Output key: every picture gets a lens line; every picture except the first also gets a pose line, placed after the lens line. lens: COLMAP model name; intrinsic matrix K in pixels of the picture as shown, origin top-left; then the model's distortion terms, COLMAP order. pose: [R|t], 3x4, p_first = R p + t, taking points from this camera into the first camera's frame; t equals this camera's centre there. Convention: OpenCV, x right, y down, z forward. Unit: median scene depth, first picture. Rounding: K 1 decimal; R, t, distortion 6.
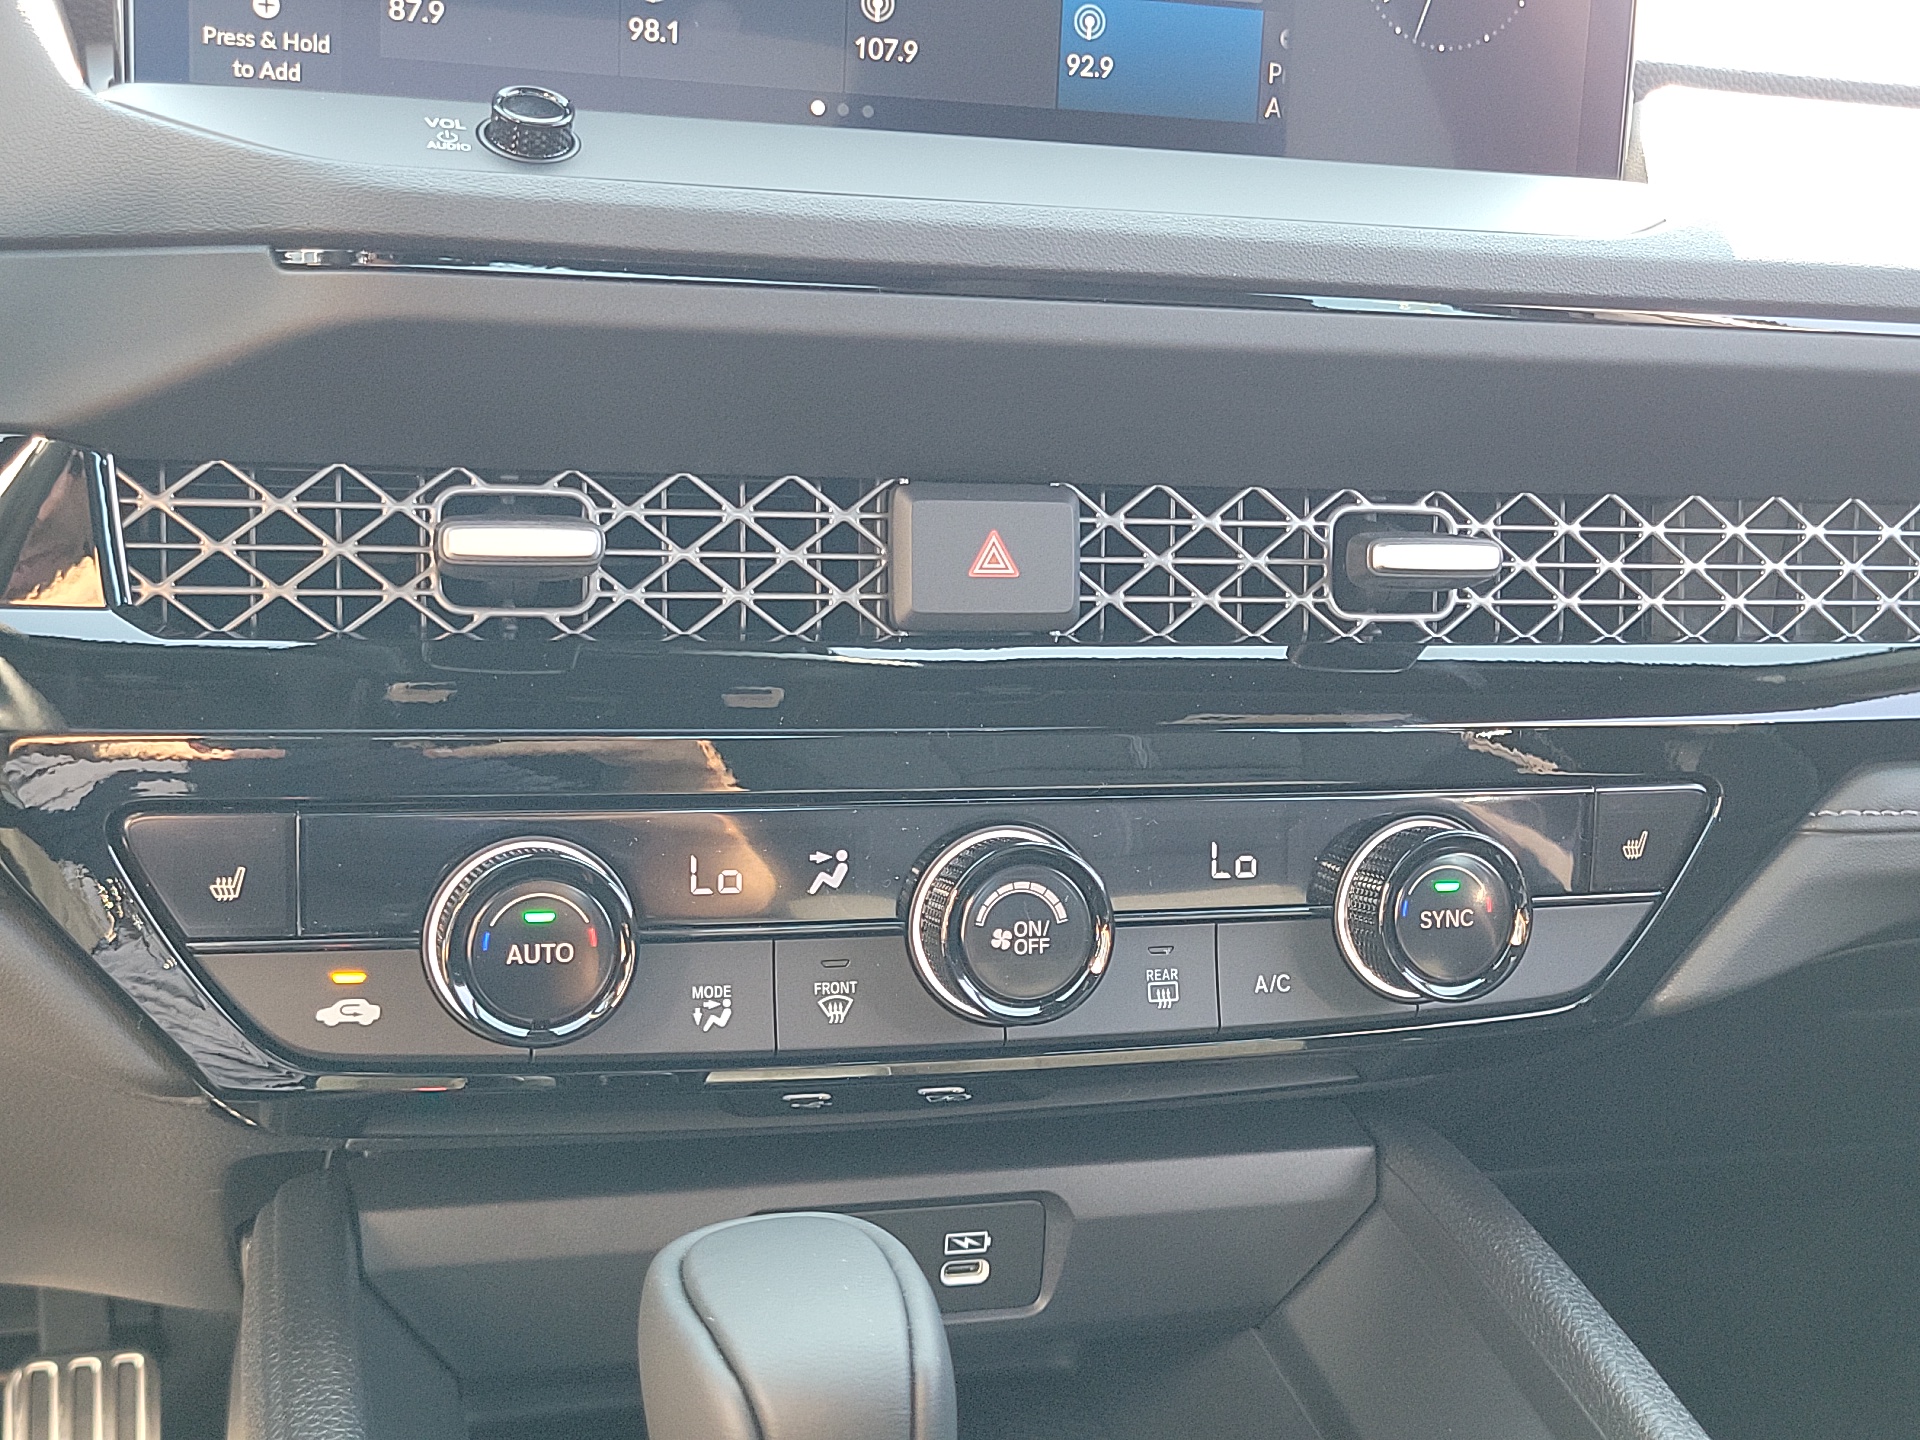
lens RADIAL K [[2361.2, 0, 921.9], [0, 2361.2, 724.4], [0, 0, 1]] dist [0.026222, 0.000000]
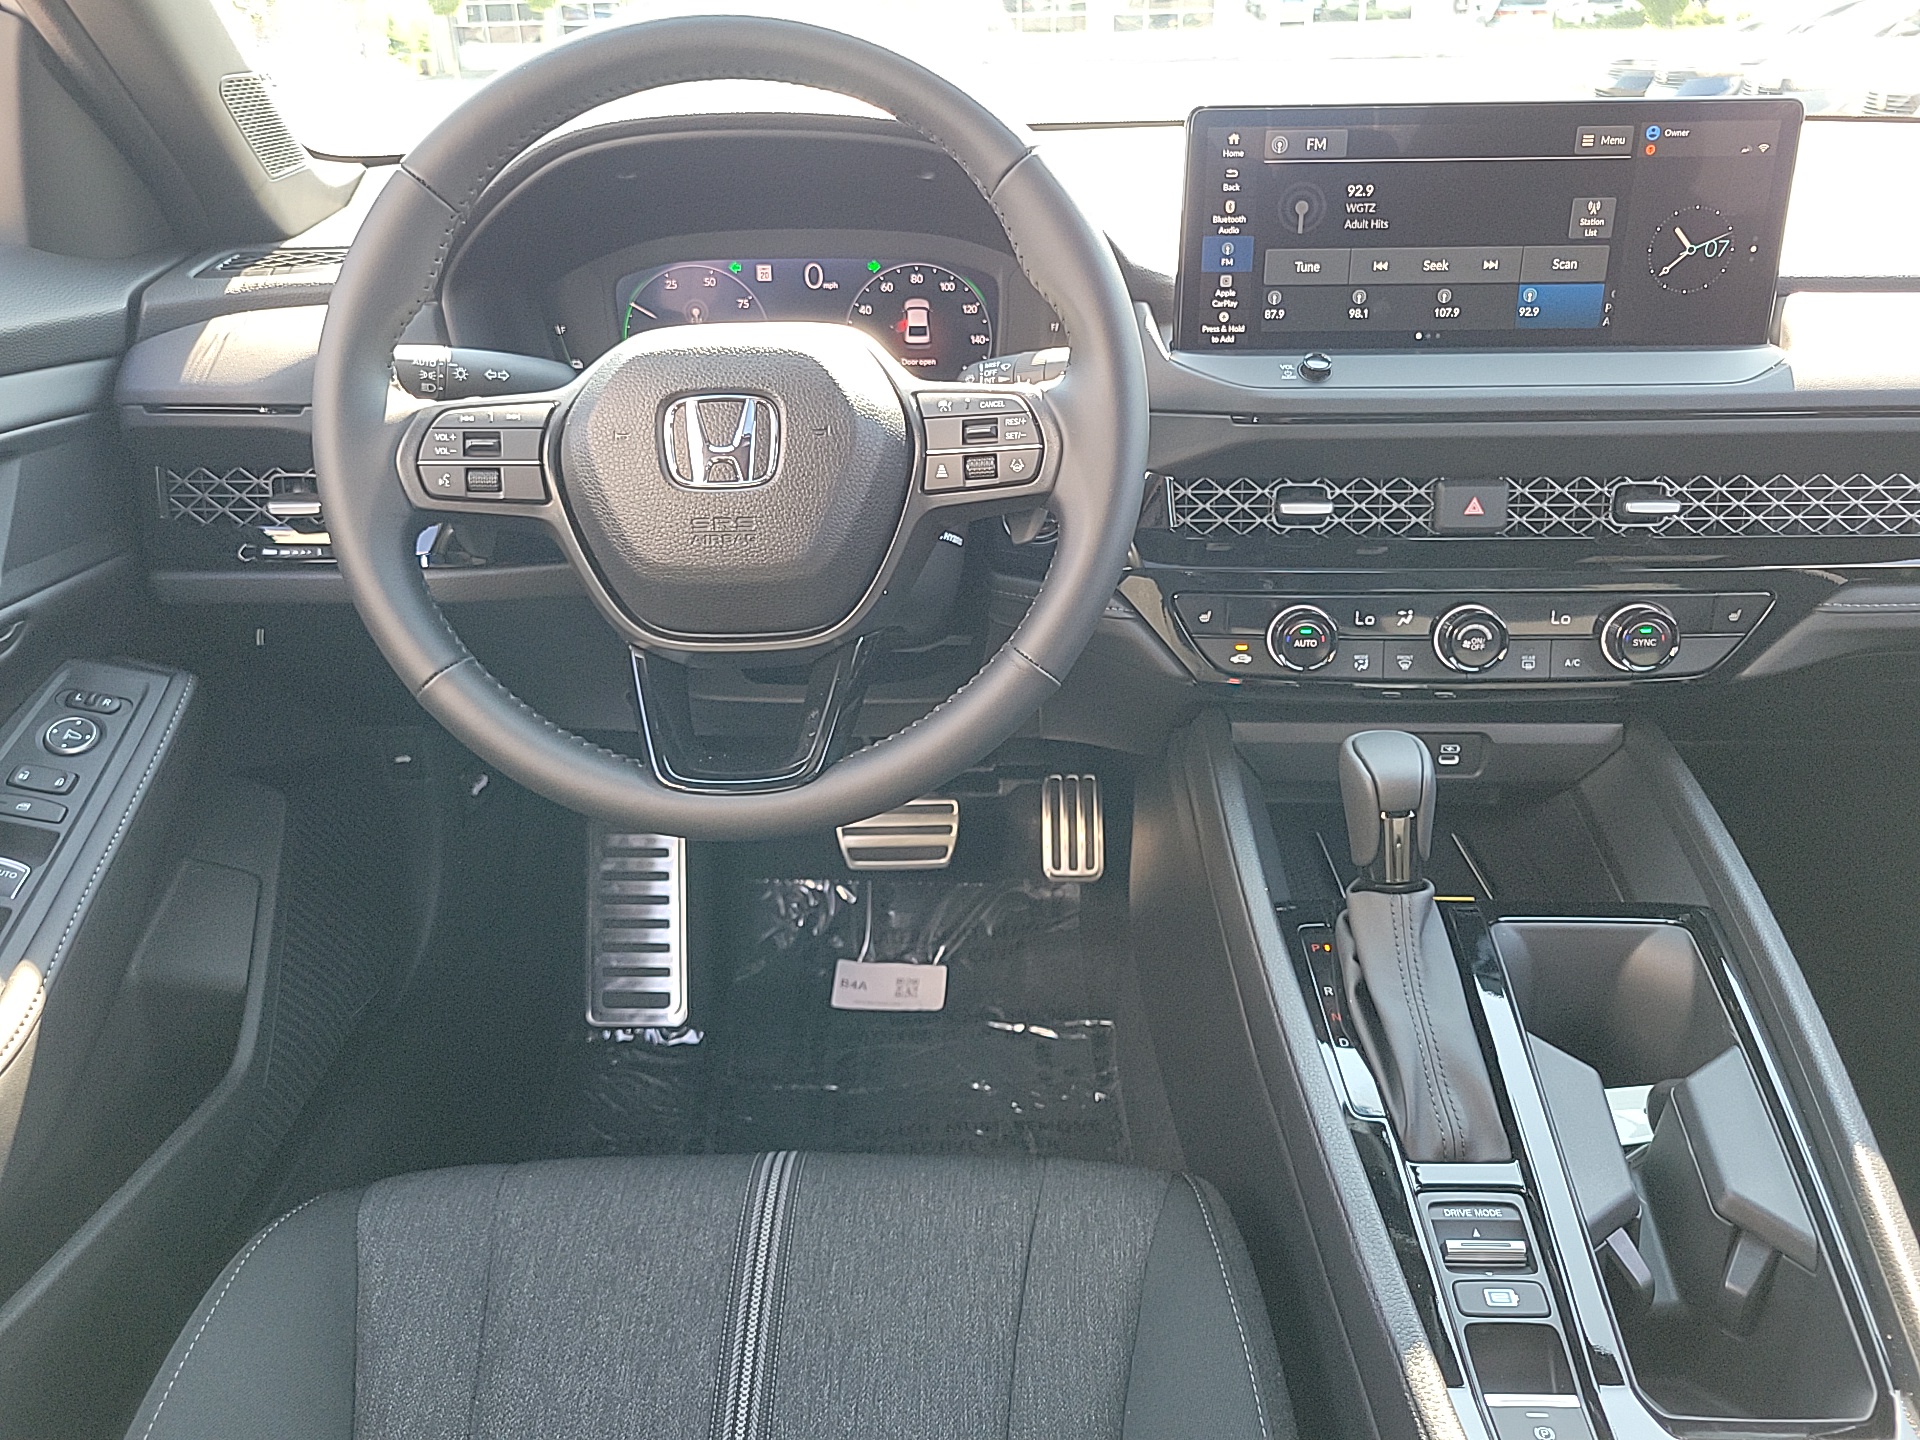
lens RADIAL K [[1498.9, 0, 956.2], [0, 1498.9, 704.1], [0, 0, 1]] dist [0.036772, -0.027637]
pose [[0.947085, 0.062705, -0.314799, 0.025027], [-0.004586, 0.983277, 0.182060, -0.161507], [0.320950, -0.170982, 0.931534, -0.883095]]
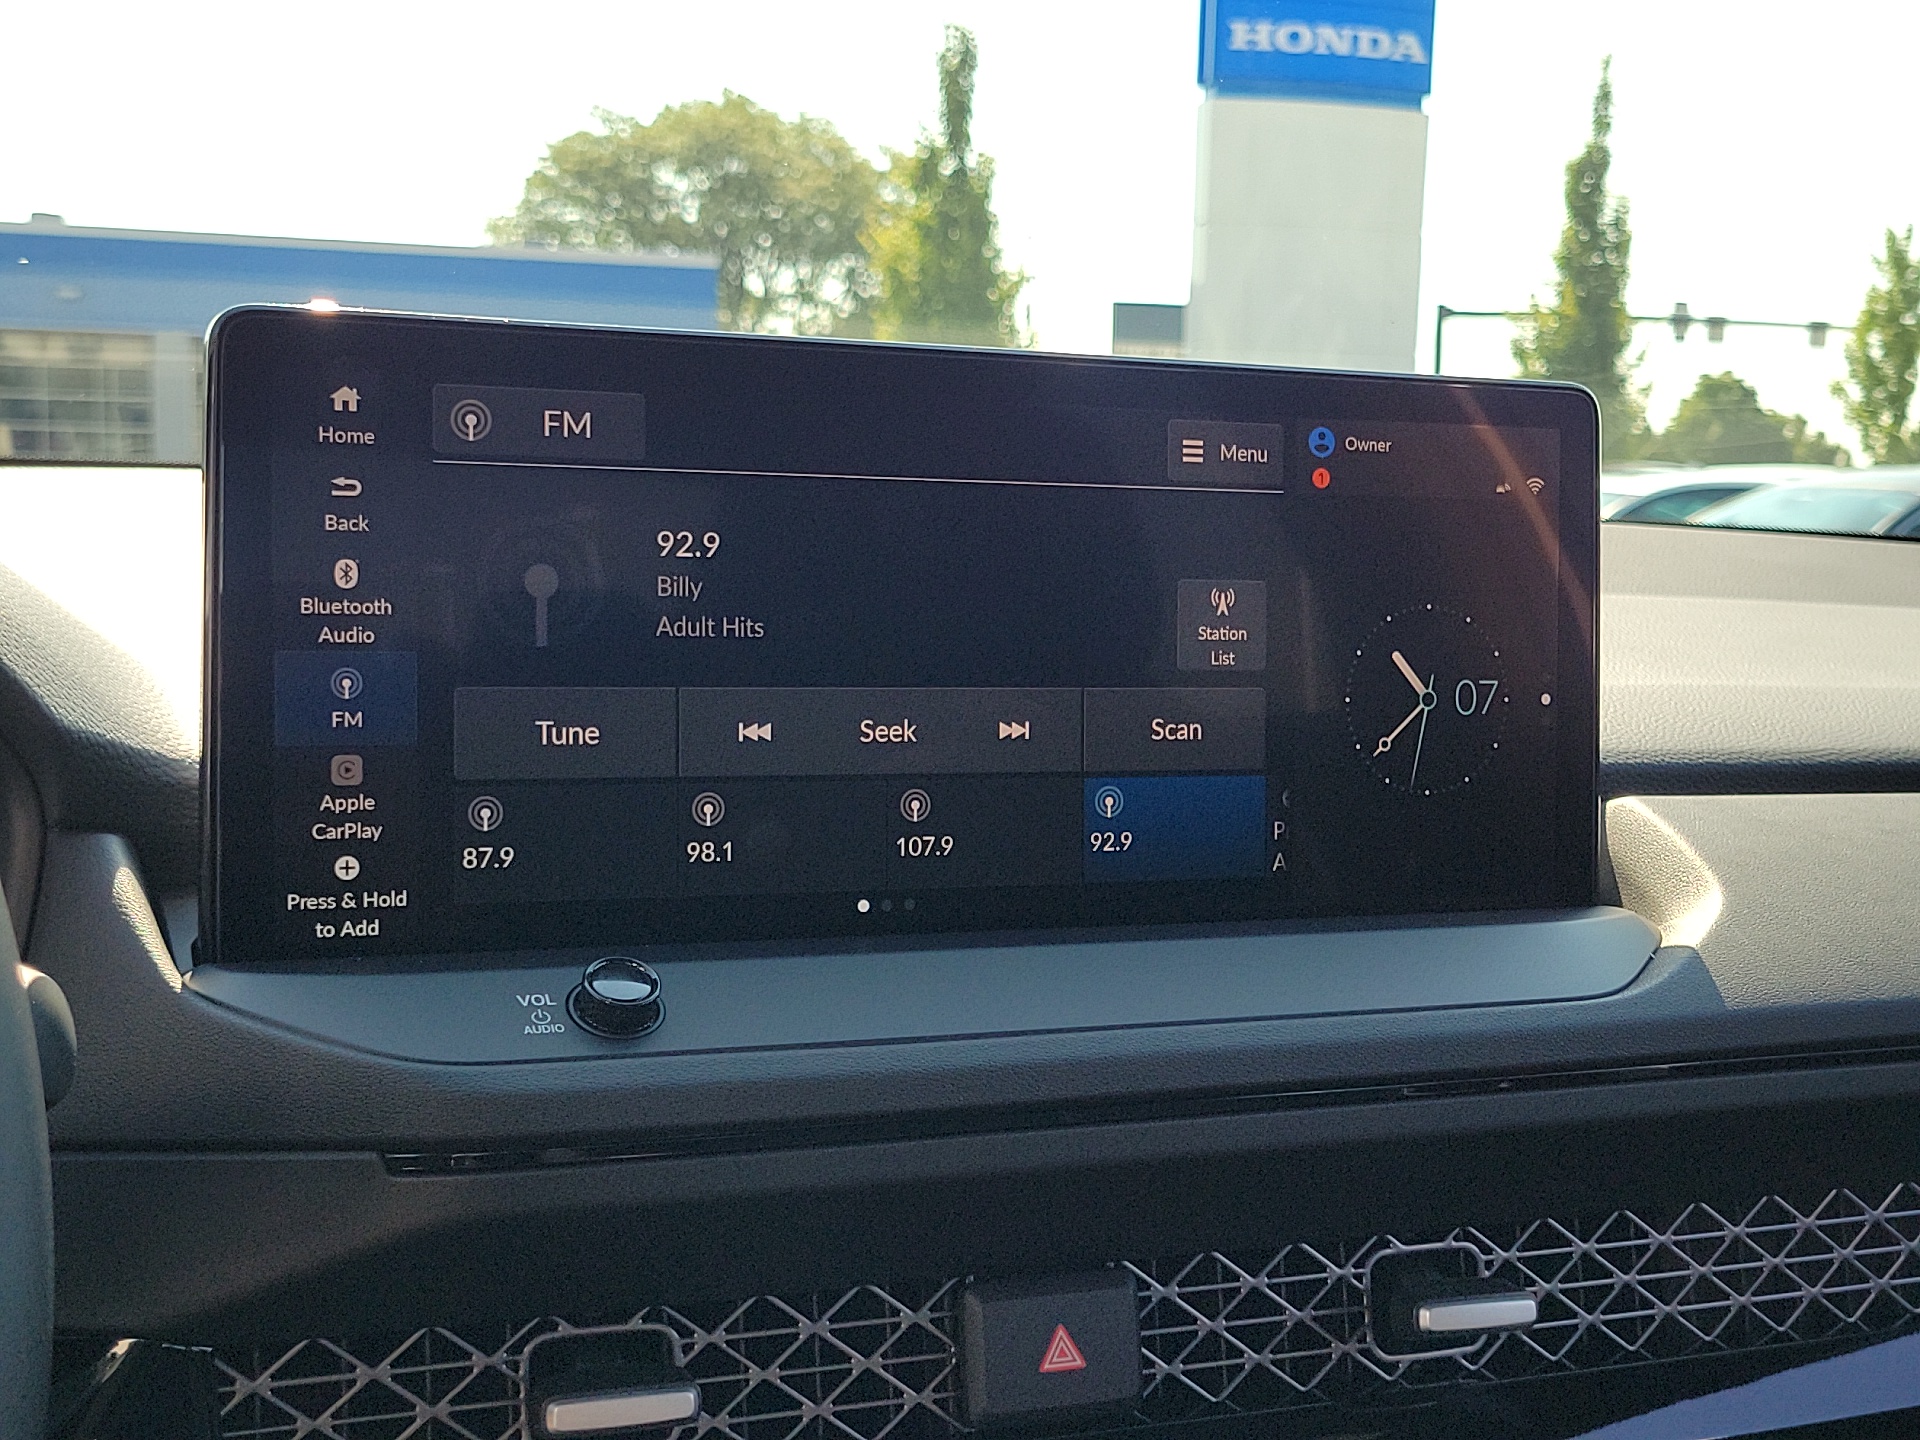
lens RADIAL K [[2361.2, 0, 942.1], [0, 2361.2, 732.8], [0, 0, 1]] dist [0.026222, 0.000000]
pose [[0.996356, -0.040538, 0.075046, -0.087125], [0.050289, 0.989843, -0.132975, -0.200953], [-0.068893, 0.136265, 0.988274, -0.051054]]
